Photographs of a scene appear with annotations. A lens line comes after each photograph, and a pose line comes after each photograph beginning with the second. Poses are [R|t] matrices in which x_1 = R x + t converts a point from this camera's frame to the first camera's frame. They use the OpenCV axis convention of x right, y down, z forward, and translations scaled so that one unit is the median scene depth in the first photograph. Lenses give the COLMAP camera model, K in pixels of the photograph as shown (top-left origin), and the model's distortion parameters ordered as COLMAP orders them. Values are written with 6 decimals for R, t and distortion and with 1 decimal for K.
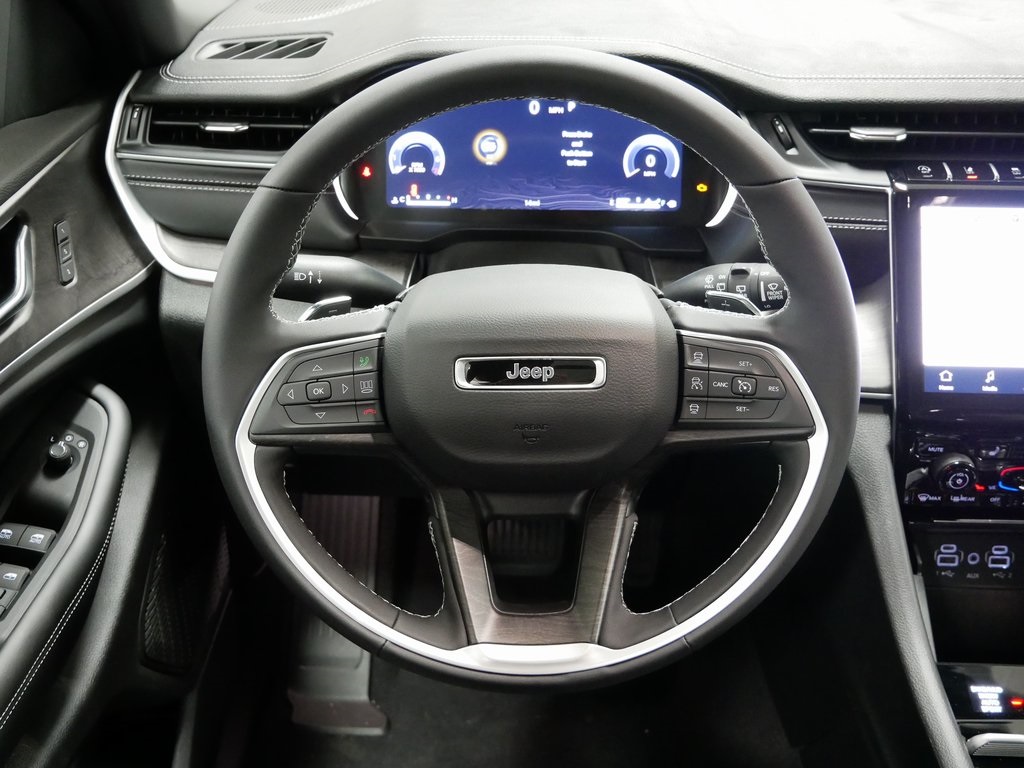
lens RADIAL K [[1259.9, 0, 512.0], [0, 1259.9, 384.0], [0, 0, 1]] dist [0.025775, 0.001911]
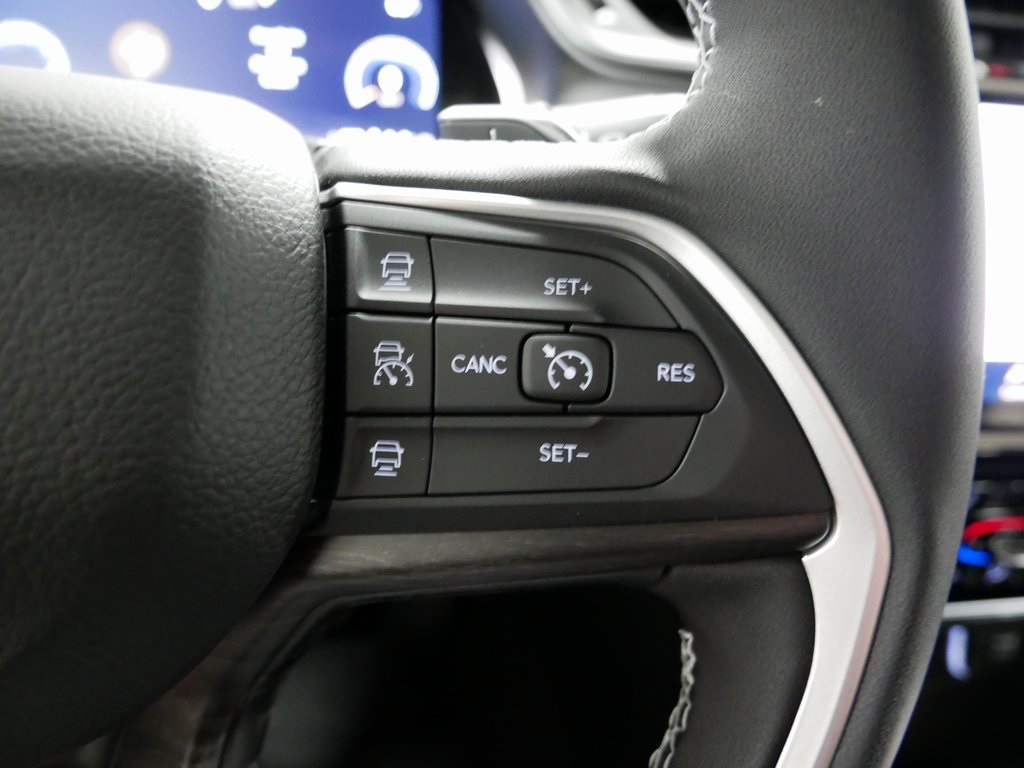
lens RADIAL K [[720.8, 0, 512.0], [0, 720.8, 384.0], [0, 0, 1]] dist [-0.037588, 0.006451]
pose [[0.986189, -0.024722, 0.163767, 0.127932], [0.033805, 0.998027, -0.052913, 0.011199], [-0.162136, 0.057719, 0.985079, 0.737168]]
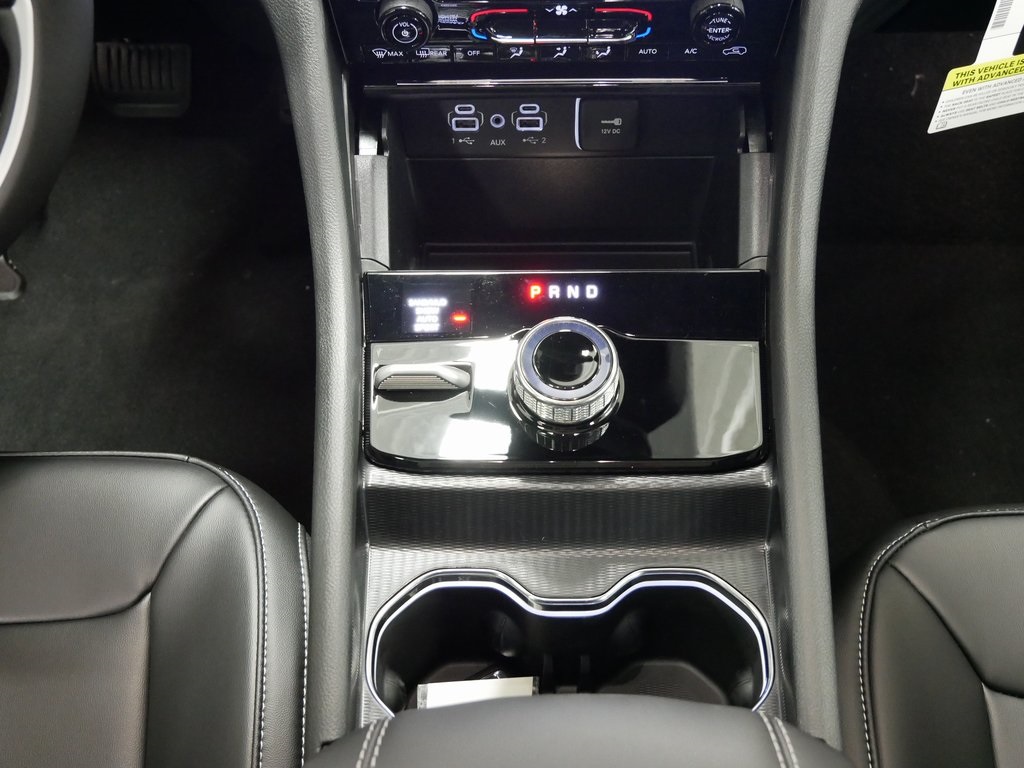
lens RADIAL K [[1259.9, 0, 512.0], [0, 1259.9, 384.0], [0, 0, 1]] dist [0.025775, 0.001911]
pose [[0.999342, -0.026779, -0.024476, 0.447012], [0.034396, 0.913875, 0.404537, -0.034913], [0.011535, -0.405113, 0.914194, 0.244215]]
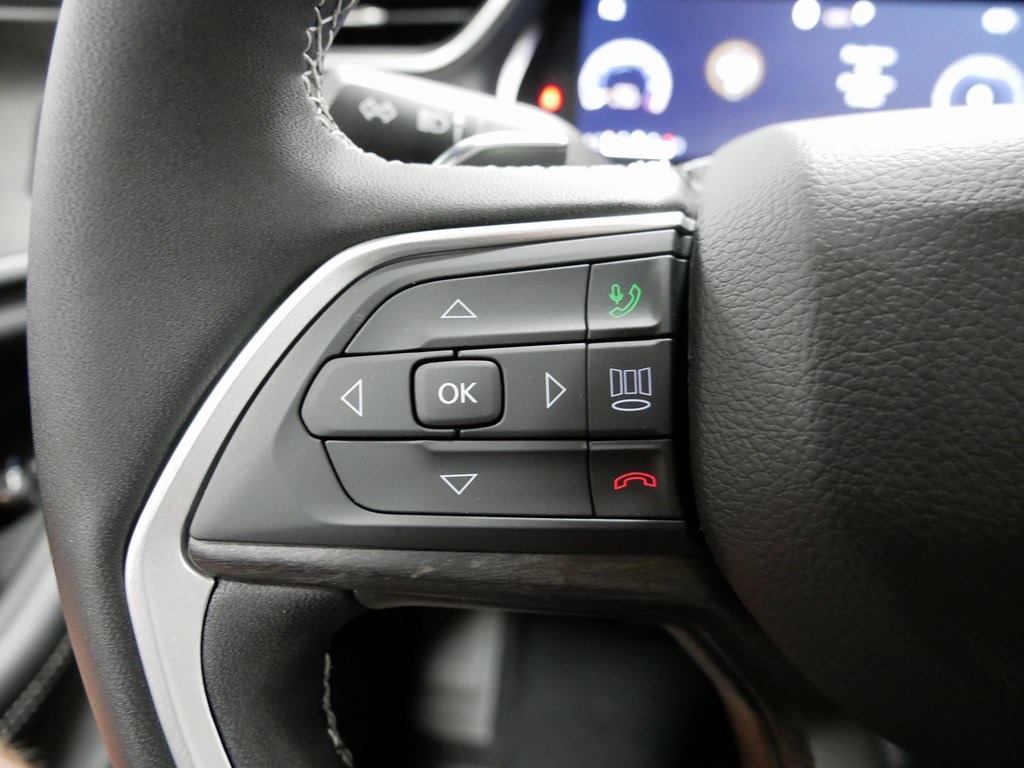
lens RADIAL K [[720.8, 0, 512.0], [0, 720.8, 384.0], [0, 0, 1]] dist [-0.037588, 0.006451]
pose [[0.994474, 0.060464, -0.085821, -0.112338], [-0.064978, 0.996592, -0.050816, 0.009385], [0.082456, 0.056112, 0.995014, 0.740180]]
